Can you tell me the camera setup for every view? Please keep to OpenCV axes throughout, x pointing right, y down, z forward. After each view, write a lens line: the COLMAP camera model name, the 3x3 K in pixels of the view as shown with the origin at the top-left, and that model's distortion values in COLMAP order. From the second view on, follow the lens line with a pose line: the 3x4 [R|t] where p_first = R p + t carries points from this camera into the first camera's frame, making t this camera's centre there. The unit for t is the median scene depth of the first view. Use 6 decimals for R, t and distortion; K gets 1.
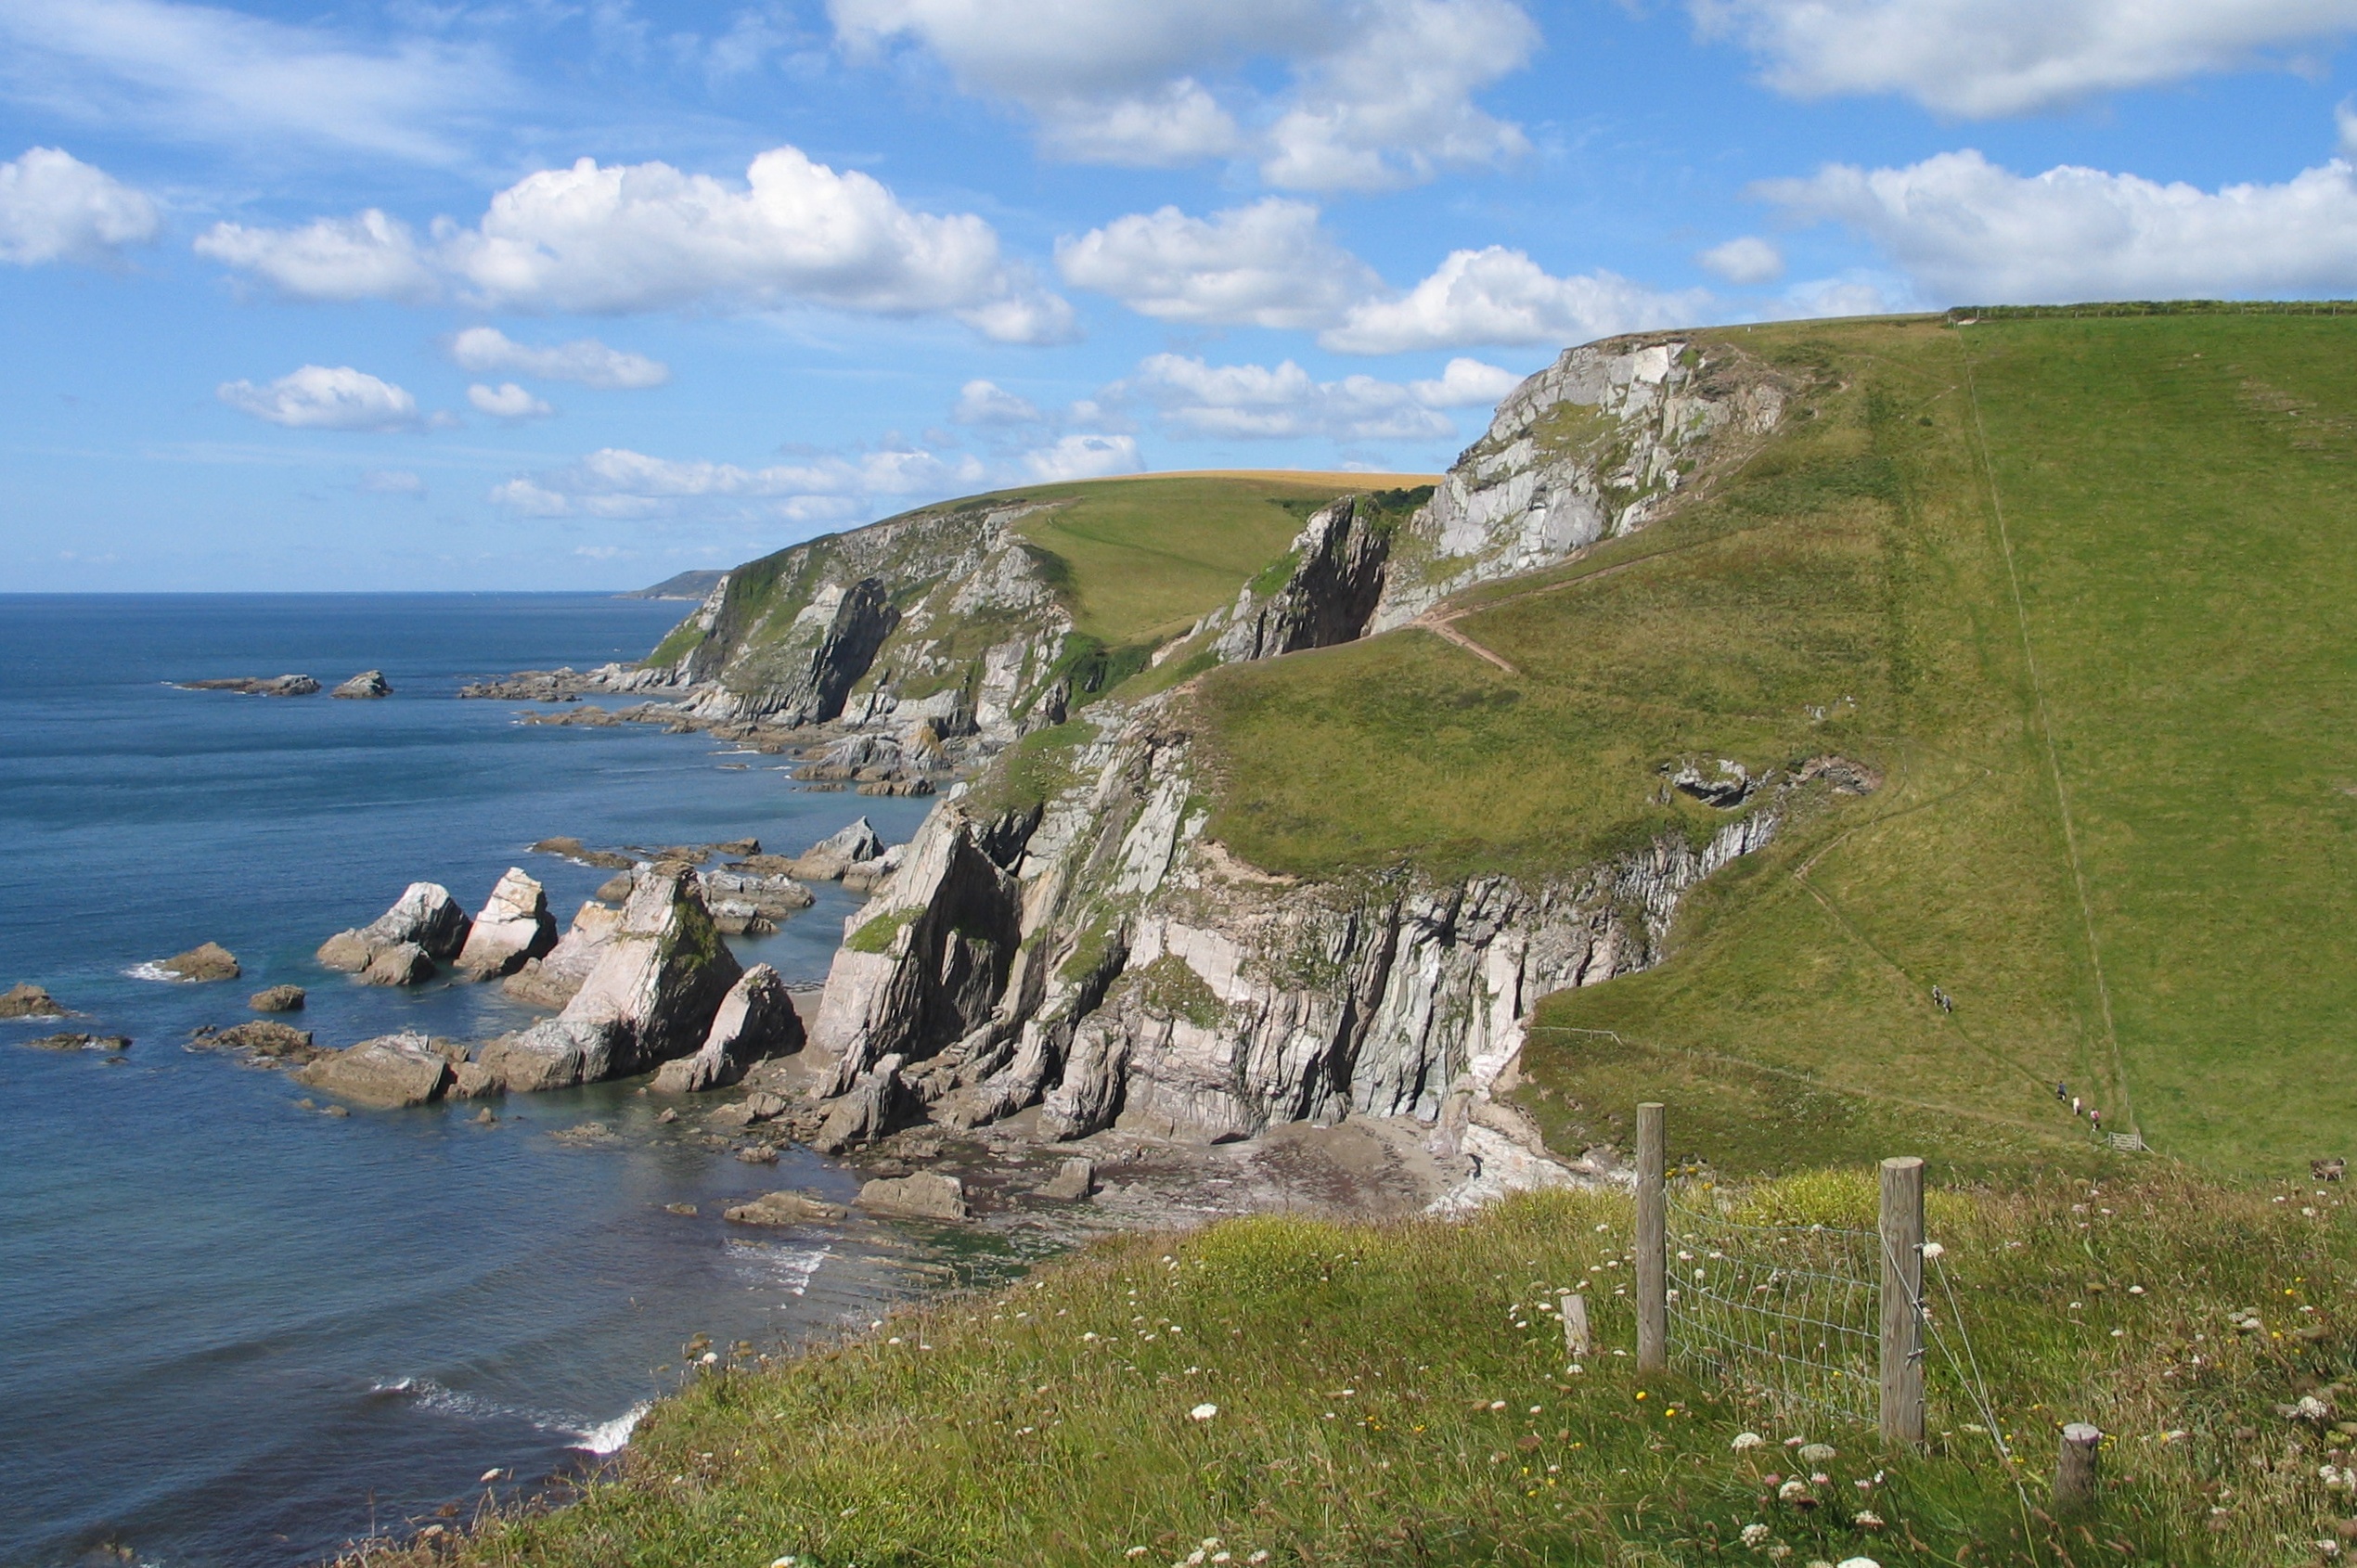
lens RADIAL K [[2462.2, 0, 1176.0], [0, 2462.2, 699.7], [0, 0, 1]] dist [-0.194144, 0.219826]
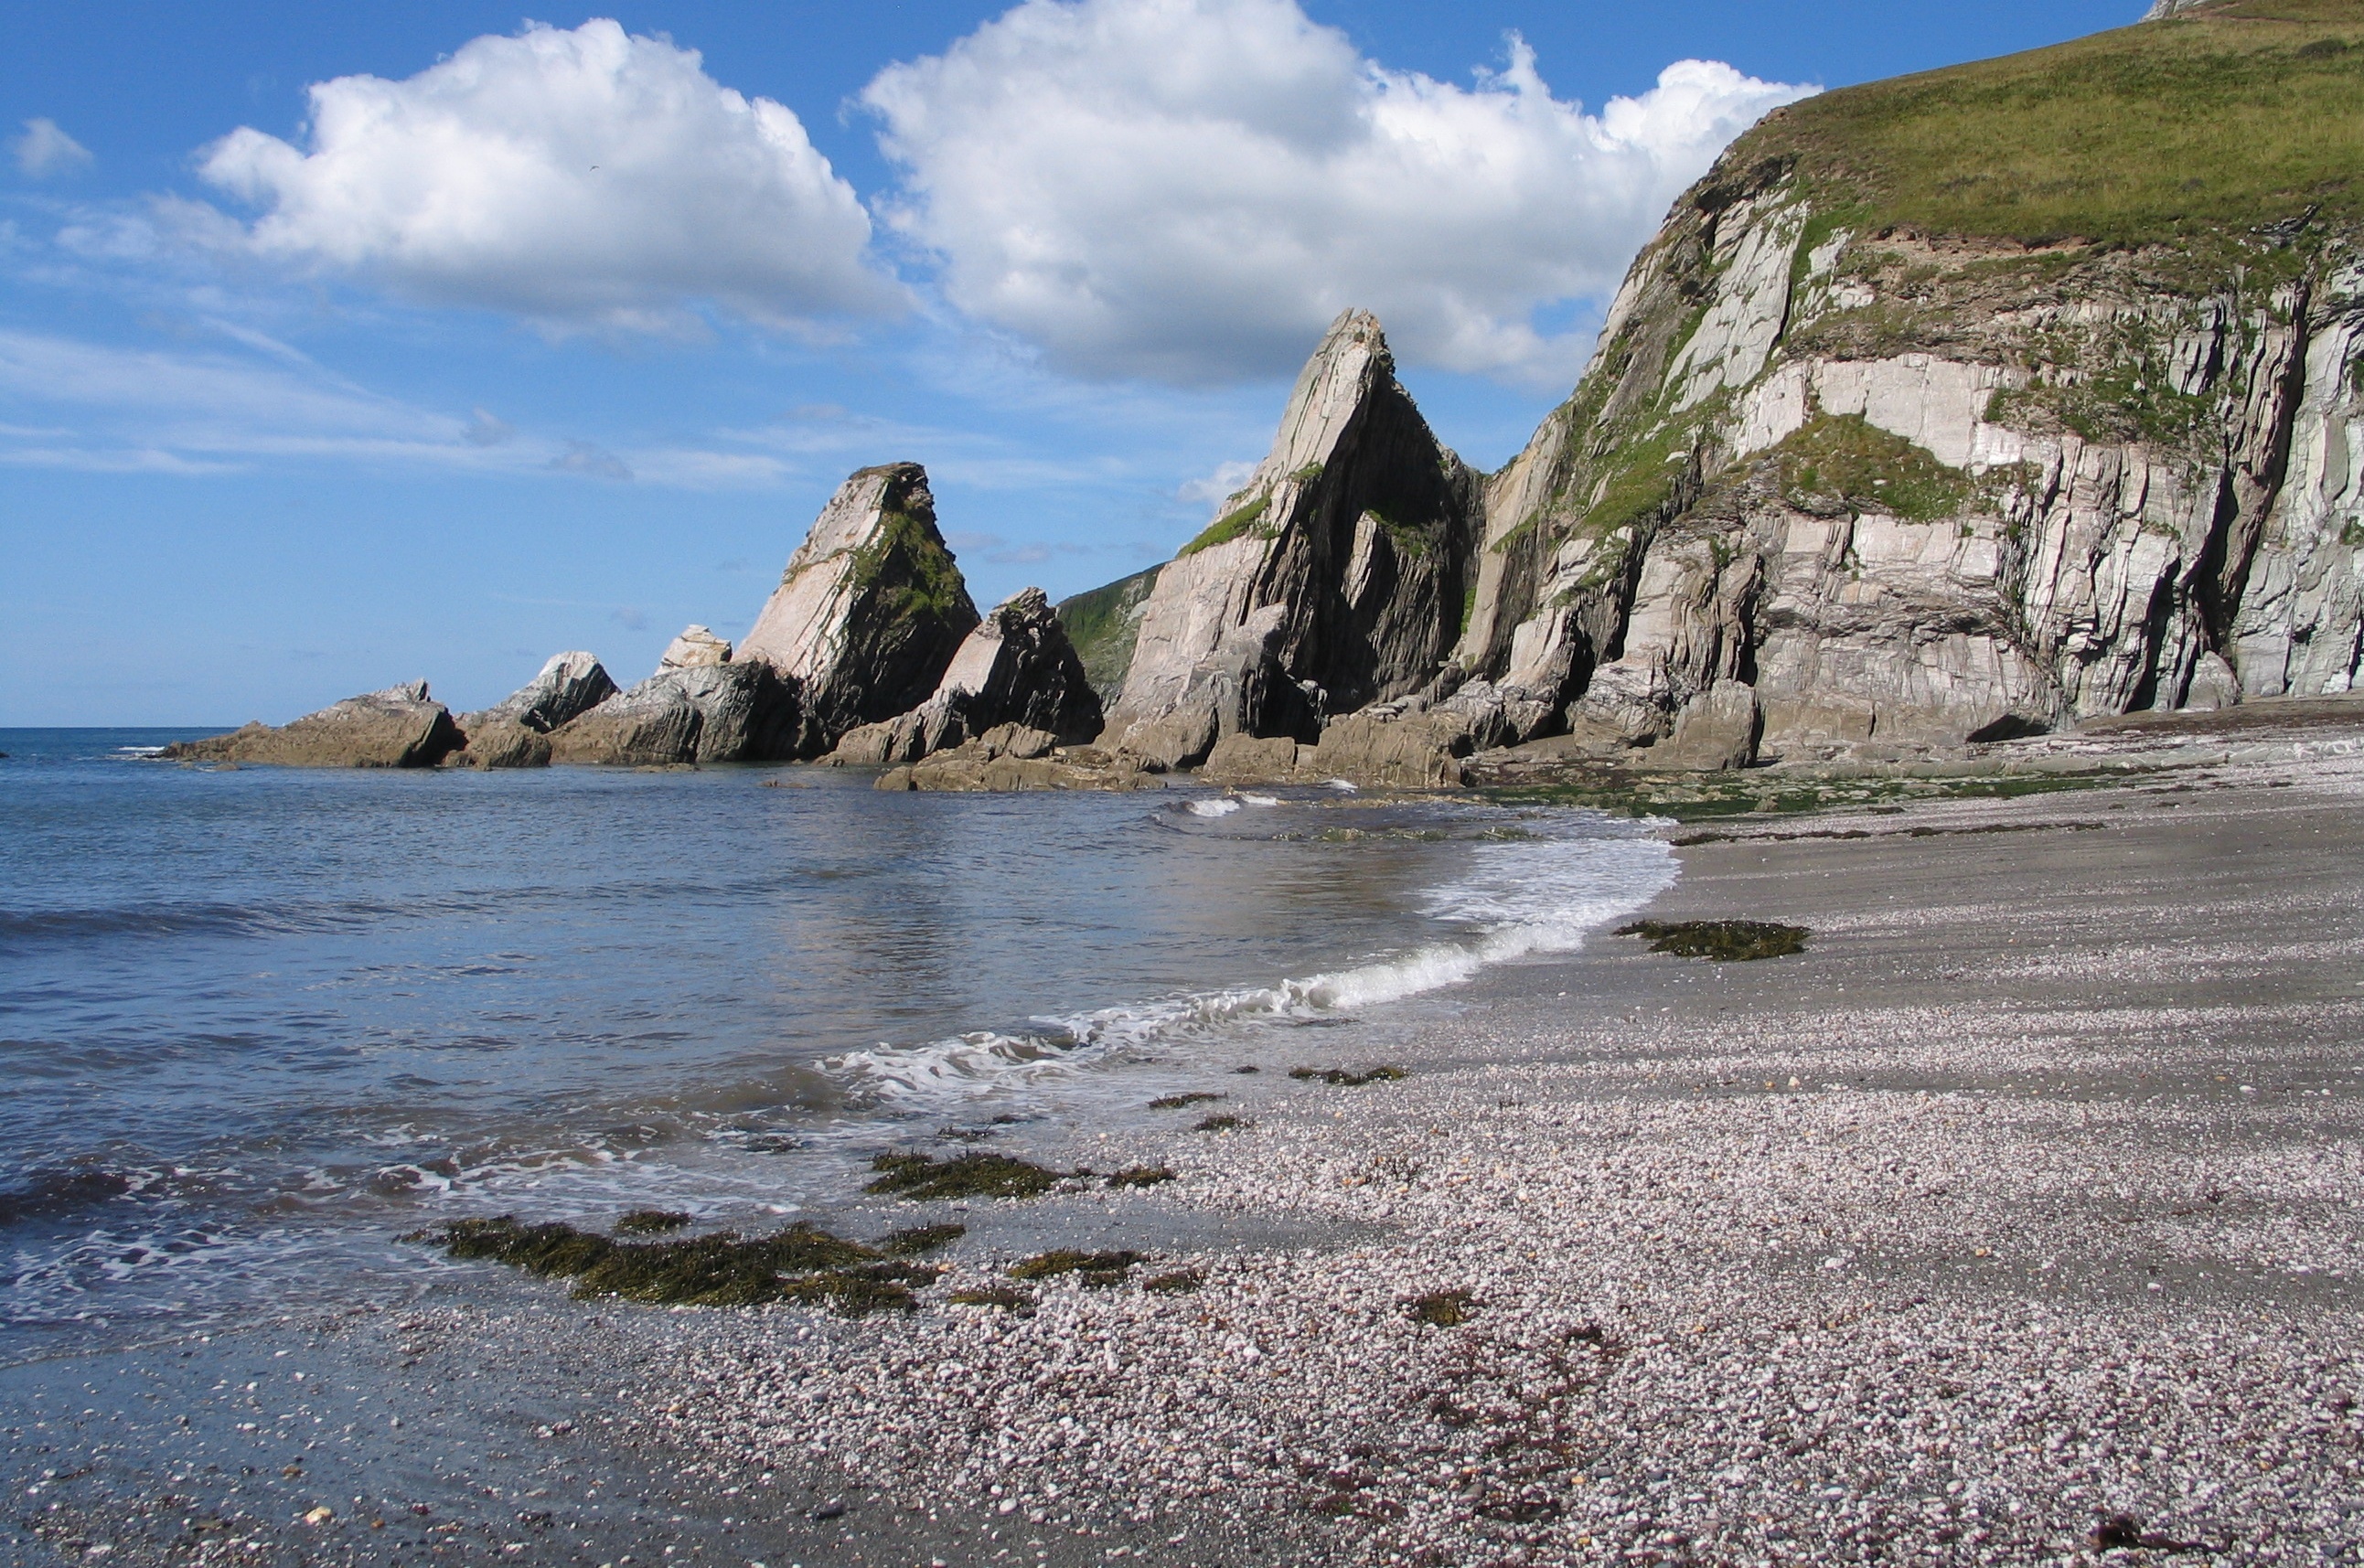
lens RADIAL K [[2422.8, 0, 1186.5], [0, 2422.8, 733.9], [0, 0, 1]] dist [-0.196731, 0.207359]
pose [[0.991029, -0.008184, -0.133393, -0.066430], [0.002395, 0.999050, -0.043502, 0.187258], [0.133622, 0.042793, 0.990108, 0.509612]]
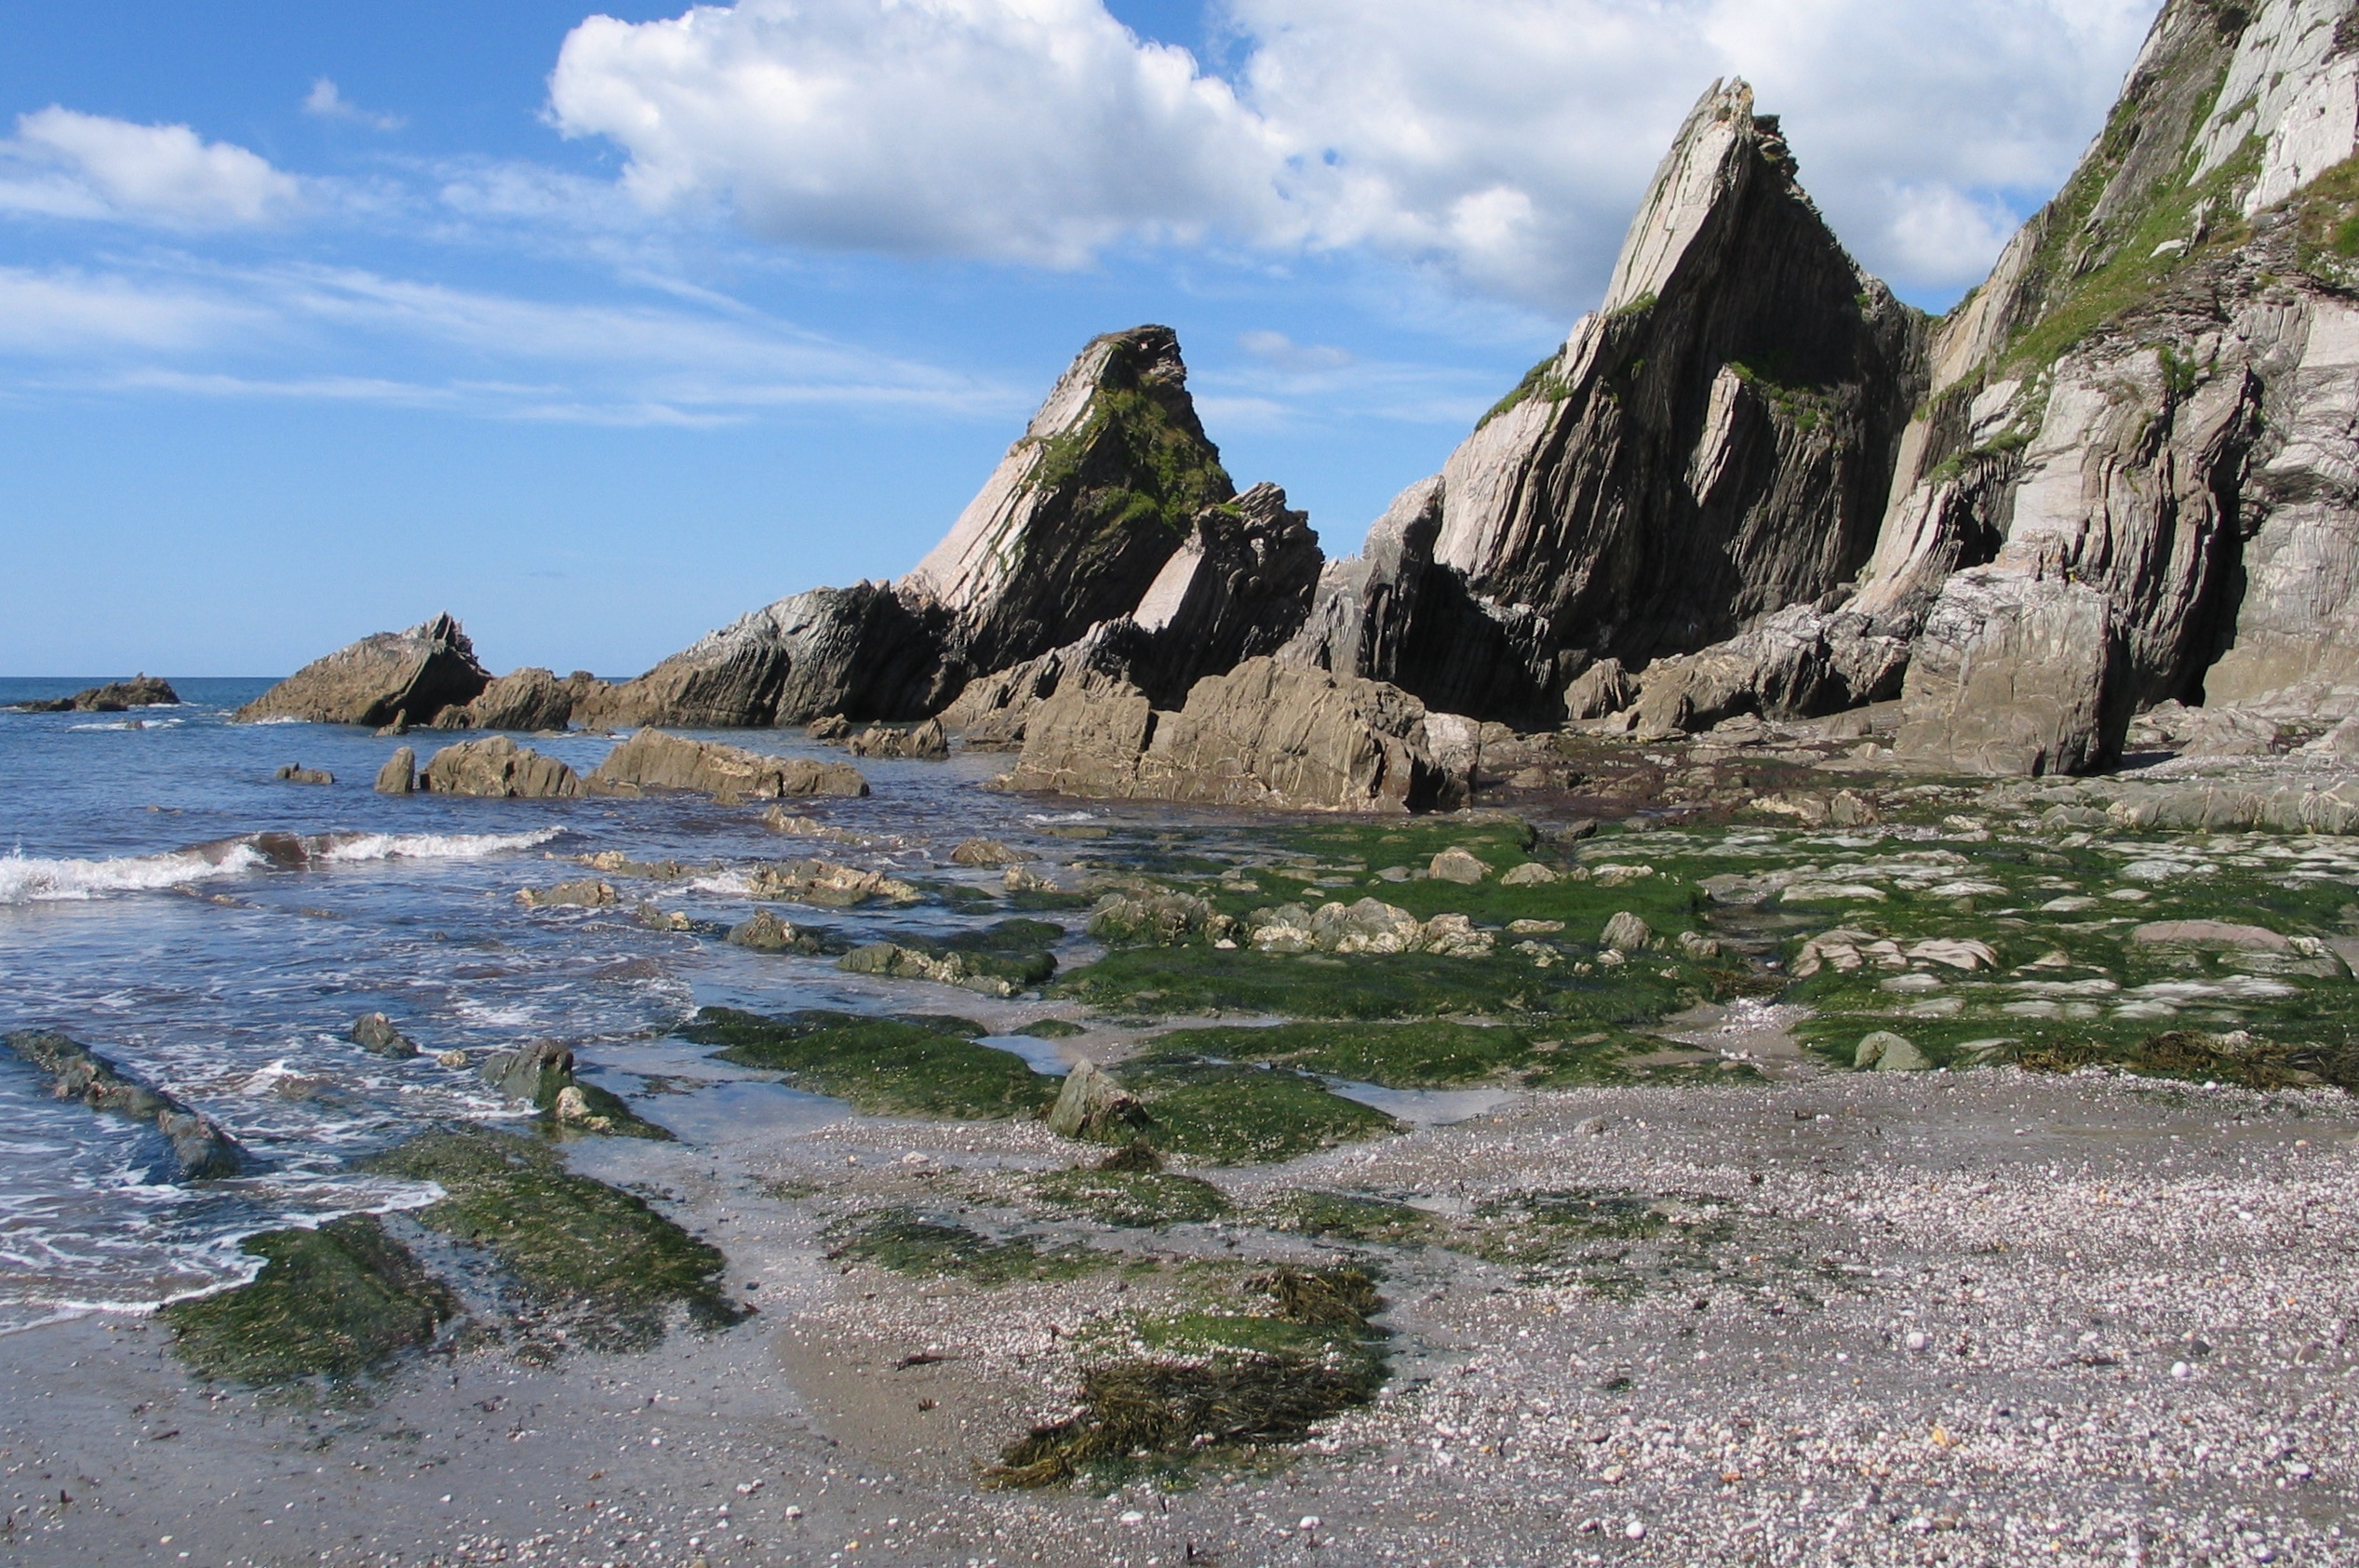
lens RADIAL K [[2464.4, 0, 1177.0], [0, 2464.4, 699.6], [0, 0, 1]] dist [-0.194144, 0.219826]
pose [[0.919838, -0.001167, -0.392297, -0.024777], [-0.014064, 0.999255, -0.035949, 0.179021], [0.392047, 0.038585, 0.919136, 0.697291]]
